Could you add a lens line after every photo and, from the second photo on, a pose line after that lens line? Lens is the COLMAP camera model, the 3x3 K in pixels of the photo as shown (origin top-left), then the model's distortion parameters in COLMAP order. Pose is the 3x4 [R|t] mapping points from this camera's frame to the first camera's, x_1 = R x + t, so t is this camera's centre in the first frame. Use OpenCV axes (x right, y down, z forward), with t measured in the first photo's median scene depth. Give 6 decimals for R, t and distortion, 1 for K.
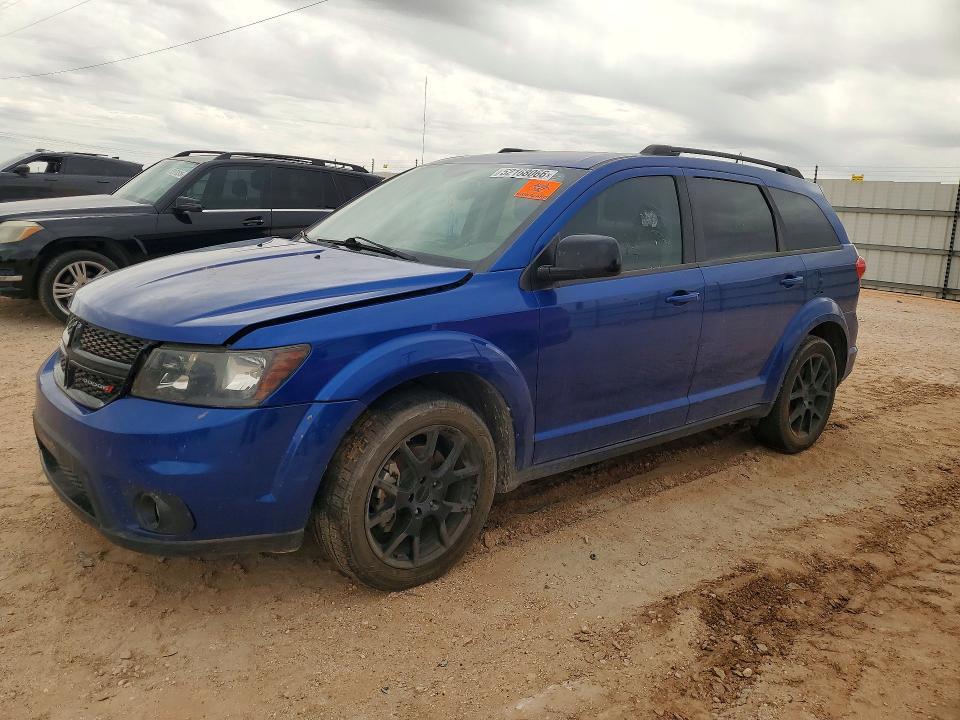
lens RADIAL K [[773.4, 0, 464.5], [0, 773.4, 360.7], [0, 0, 1]] dist [-0.003964, -0.002402]
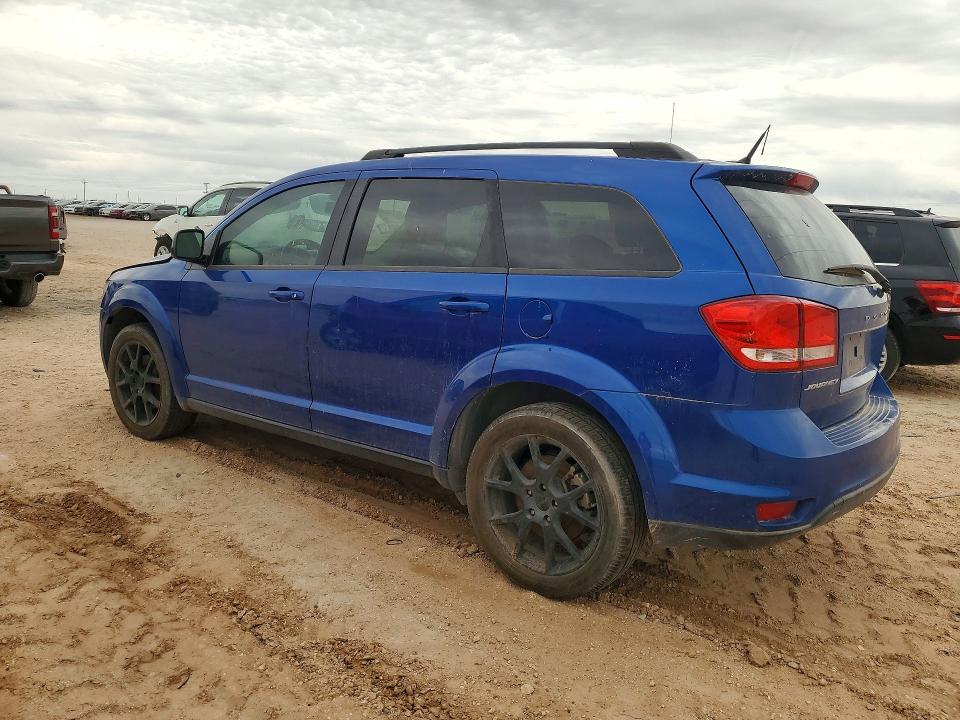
lens RADIAL K [[773.4, 0, 464.5], [0, 773.4, 360.7], [0, 0, 1]] dist [-0.003964, -0.002402]
pose [[0.197123, 0.128588, -0.971909, 1.274079], [-0.244221, 0.966550, 0.078346, -0.126842], [0.949473, 0.221917, 0.221933, 0.961721]]
